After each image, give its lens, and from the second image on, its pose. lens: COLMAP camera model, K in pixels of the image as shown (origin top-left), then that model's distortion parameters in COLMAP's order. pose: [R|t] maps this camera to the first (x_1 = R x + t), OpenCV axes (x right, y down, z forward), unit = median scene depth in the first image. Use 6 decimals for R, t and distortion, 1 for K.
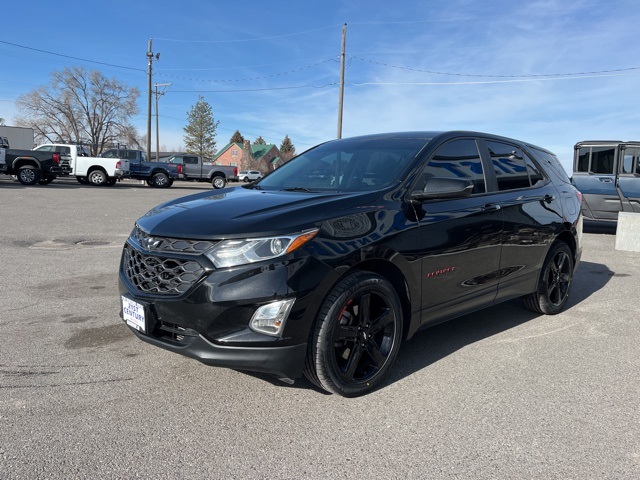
lens RADIAL K [[491.7, 0, 320.0], [0, 491.7, 240.0], [0, 0, 1]] dist [0.086166, -0.120971]
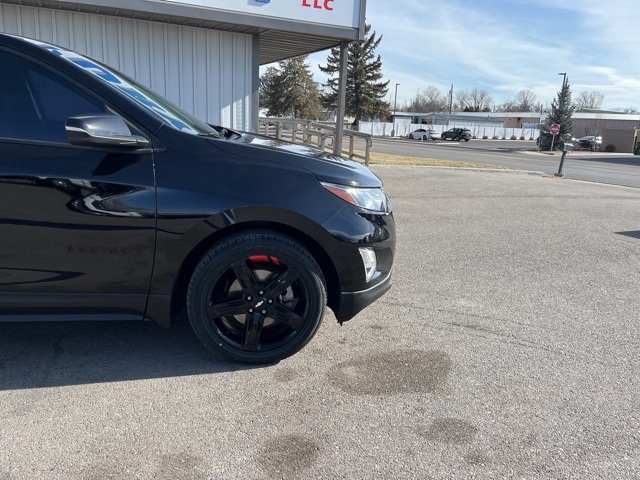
lens RADIAL K [[491.7, 0, 320.0], [0, 491.7, 240.0], [0, 0, 1]] dist [0.086166, -0.120971]
pose [[-0.841959, -0.191163, 0.504542, -0.768249], [0.009187, 0.929915, 0.367661, -0.276716], [-0.539464, 0.314190, -0.781194, 1.831614]]
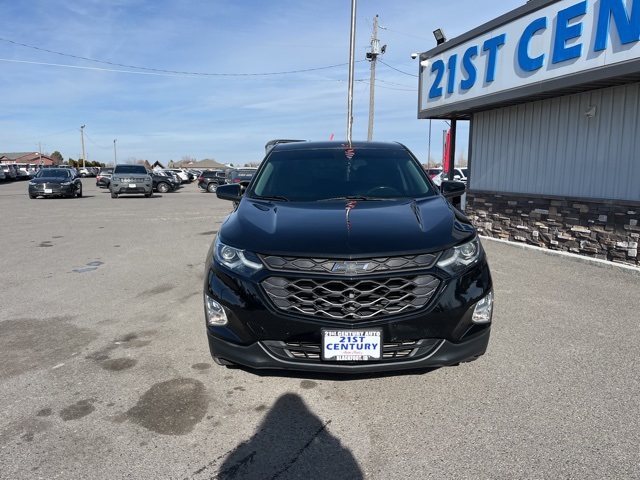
lens RADIAL K [[491.7, 0, 320.0], [0, 491.7, 240.0], [0, 0, 1]] dist [0.086166, -0.120971]
pose [[0.679467, -0.136684, 0.720862, -0.936368], [0.119573, 0.989988, 0.075007, -0.110455], [-0.723897, 0.035231, 0.689008, 0.353665]]
